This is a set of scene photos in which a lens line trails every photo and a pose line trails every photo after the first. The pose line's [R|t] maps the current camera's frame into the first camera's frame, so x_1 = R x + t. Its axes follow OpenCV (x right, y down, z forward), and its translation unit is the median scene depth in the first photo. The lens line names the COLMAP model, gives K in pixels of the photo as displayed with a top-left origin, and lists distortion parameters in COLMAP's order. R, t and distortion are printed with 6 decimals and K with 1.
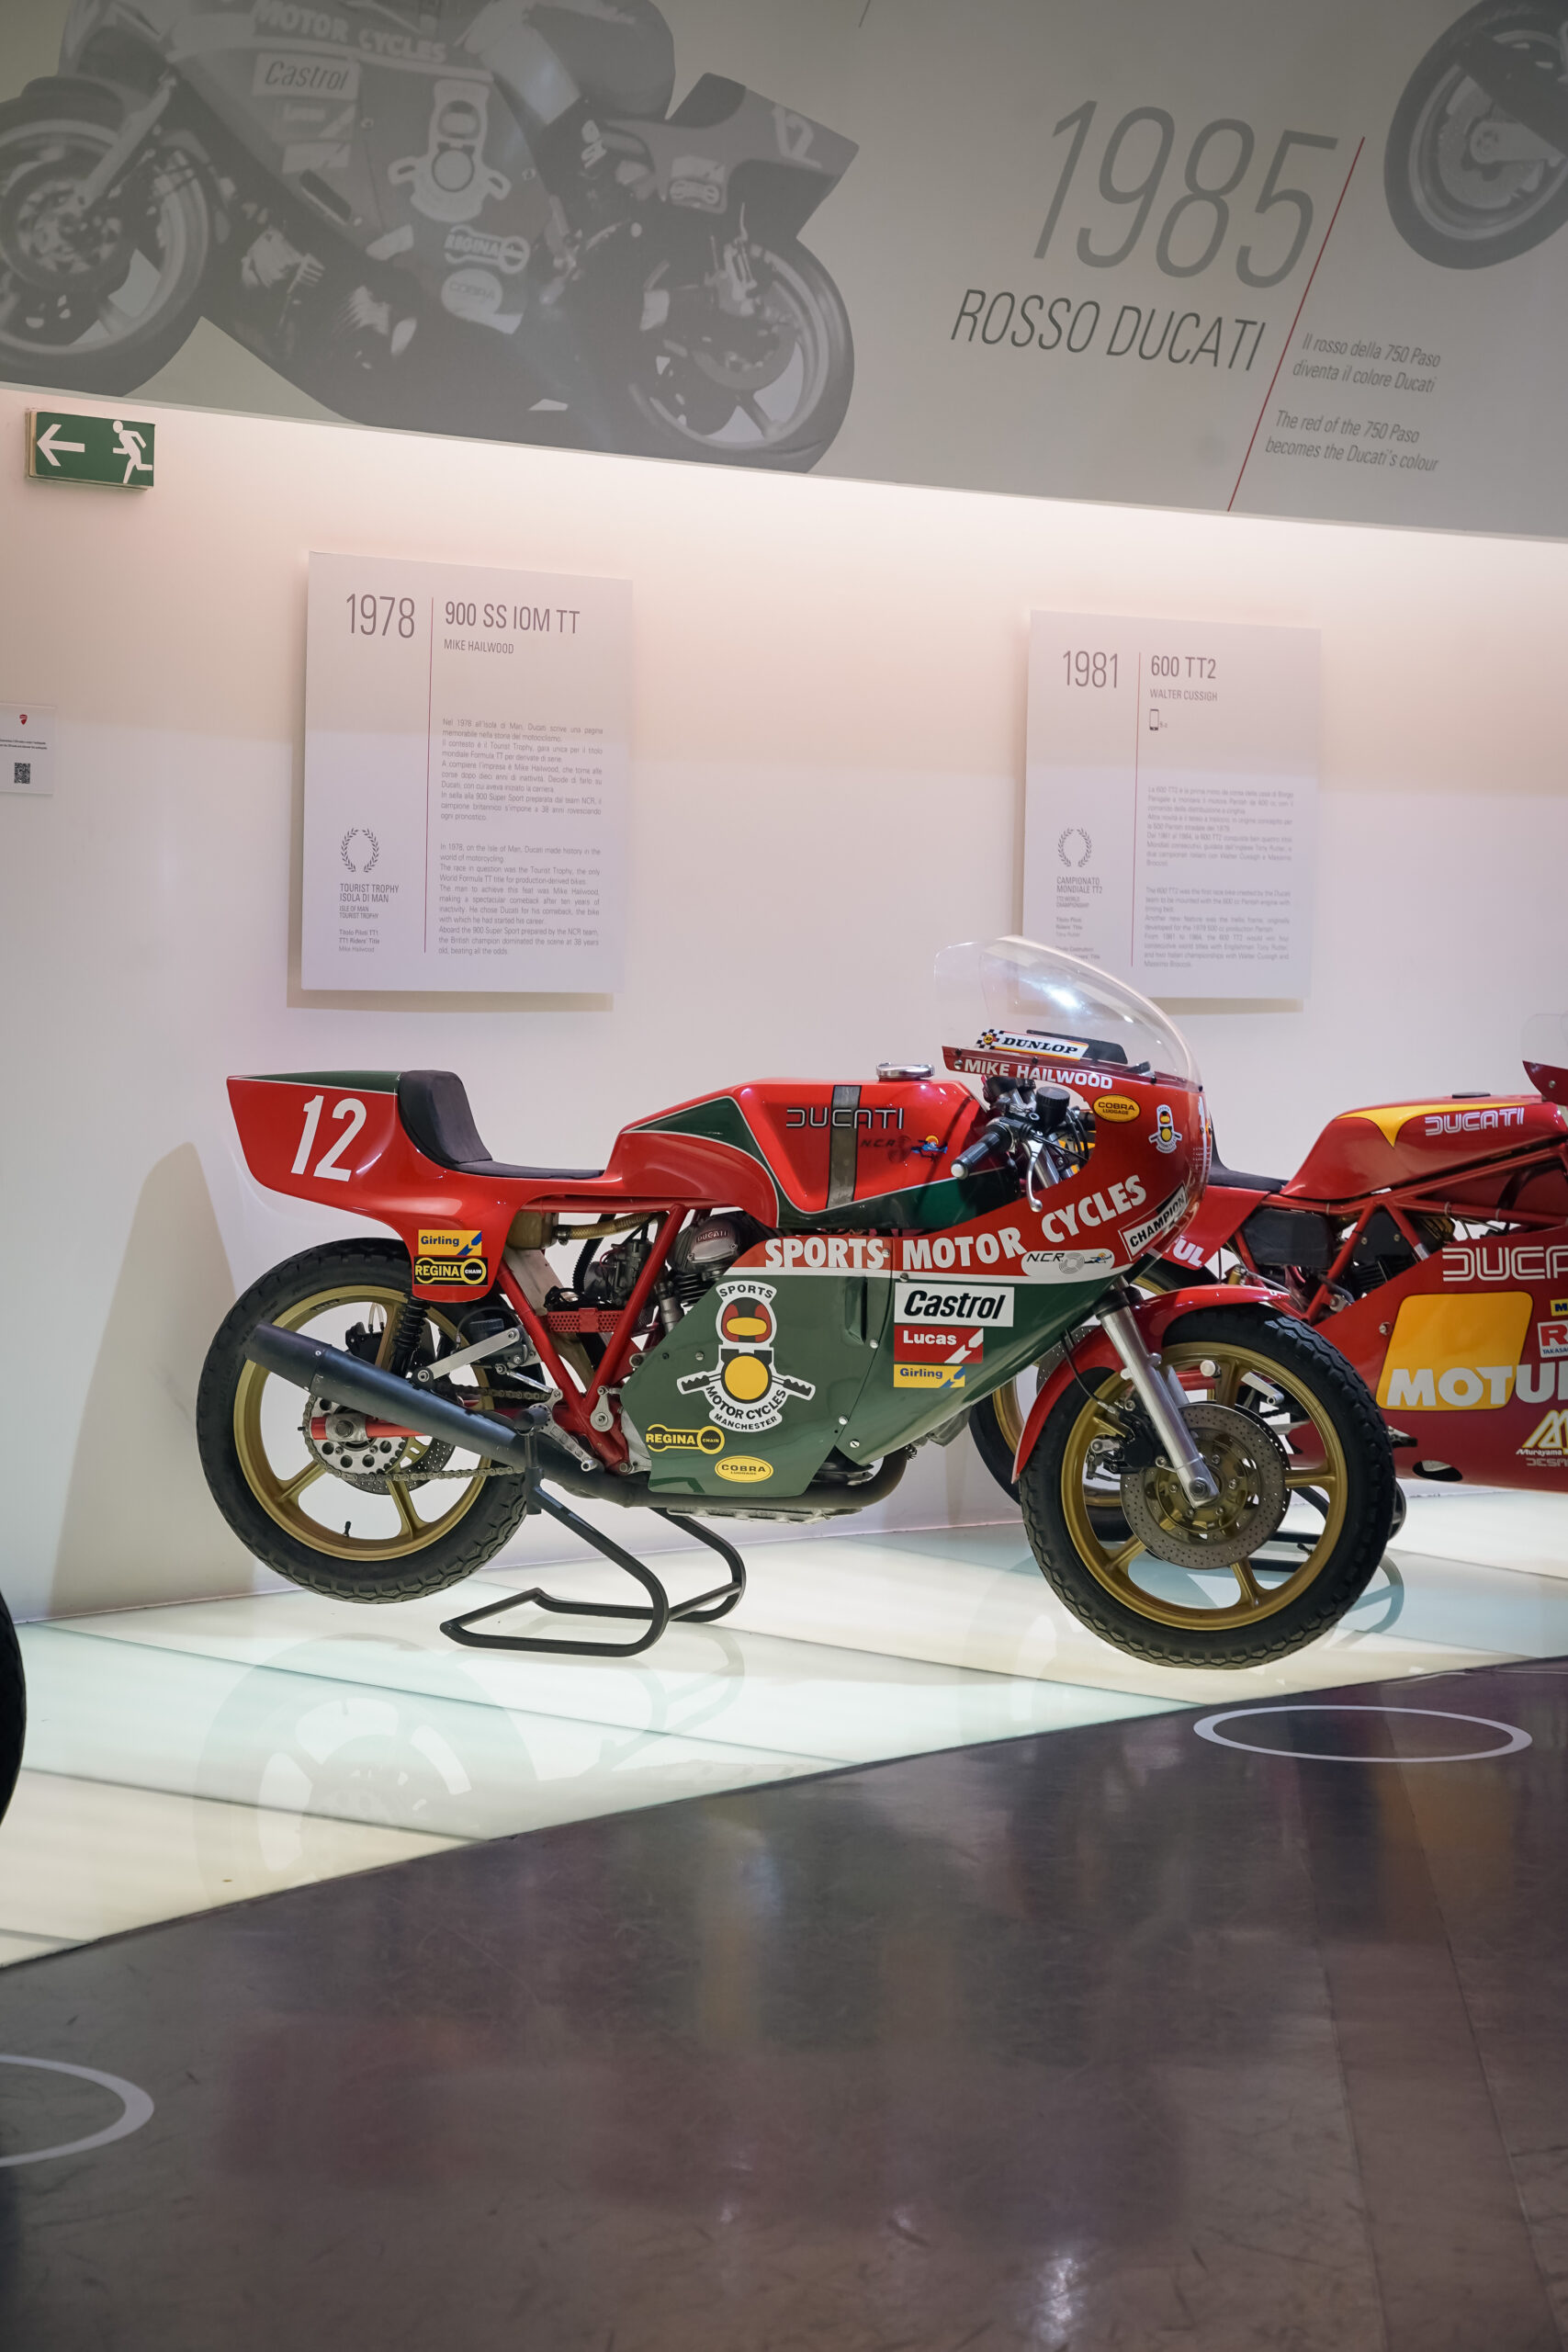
lens RADIAL K [[4815.5, 0, 784.5], [0, 4815.5, 1169.2], [0, 0, 1]] dist [-0.008863, 0.000000]
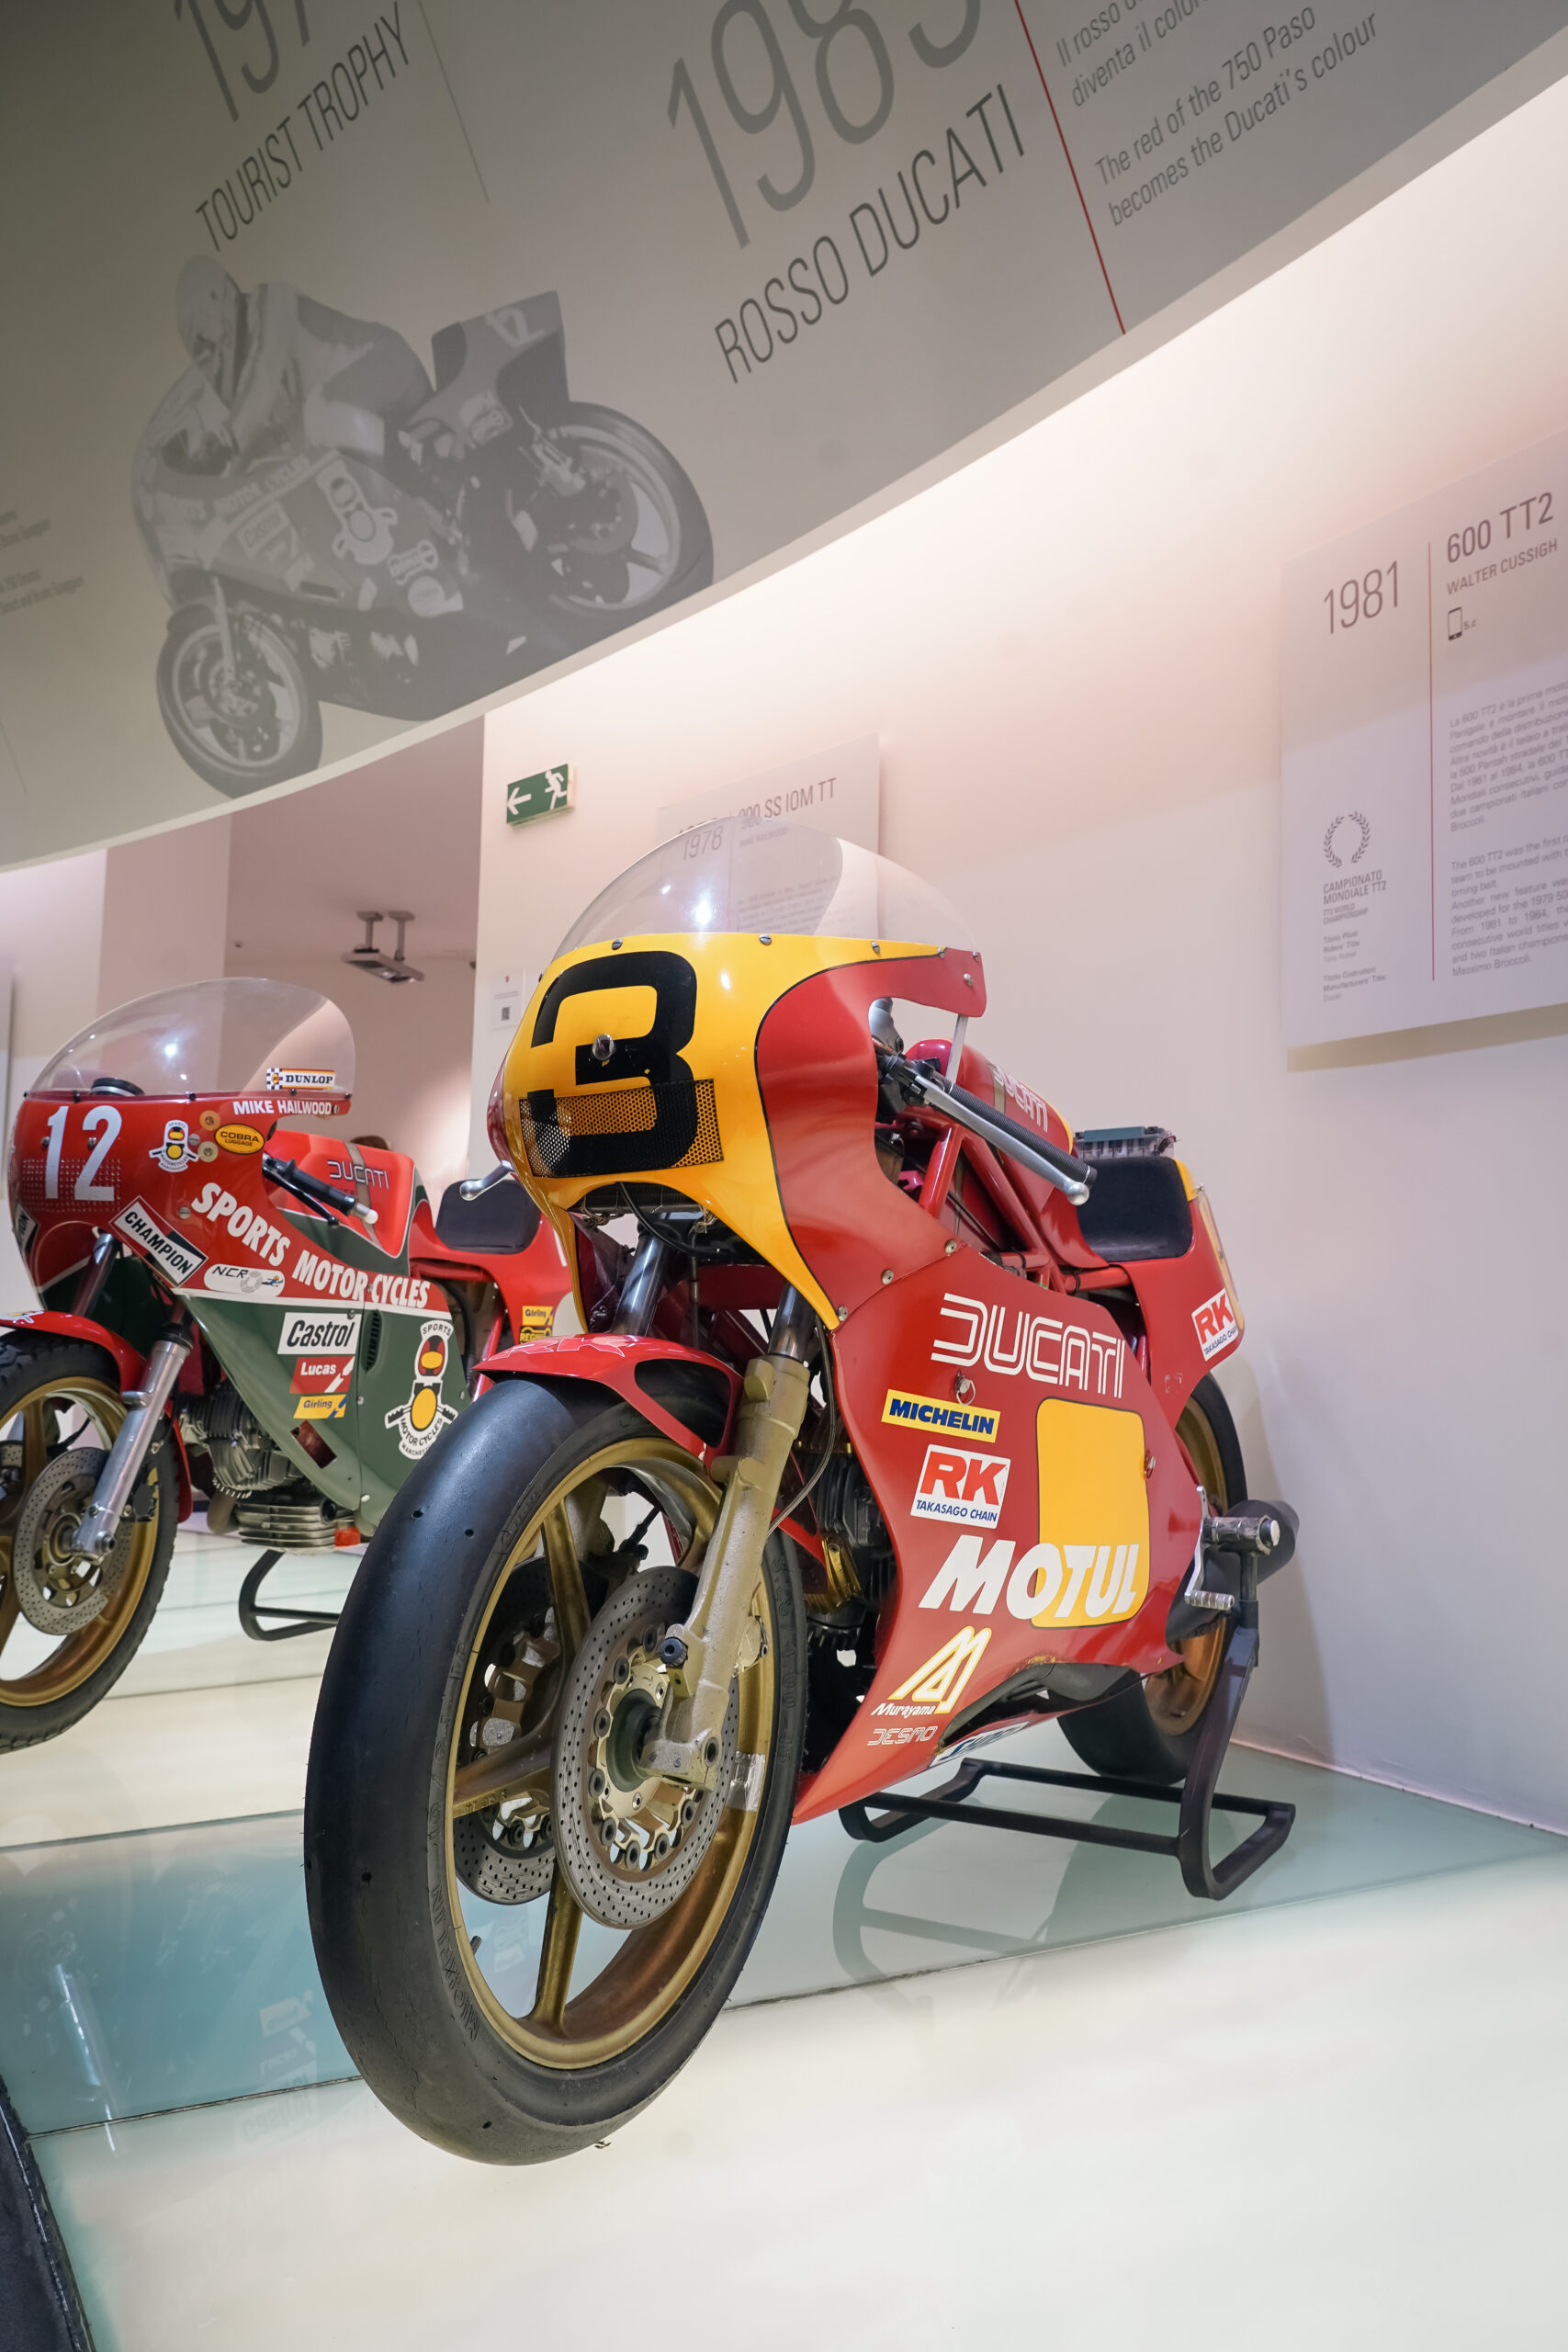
lens RADIAL K [[1852.8, 0, 782.6], [0, 1852.8, 1192.6], [0, 0, 1]] dist [0.004566, 0.003139]
pose [[-0.087724, -0.103281, -0.990776, 0.384257], [-0.076289, 0.992386, -0.096694, 0.023636], [0.993219, 0.067103, -0.094936, 1.053241]]
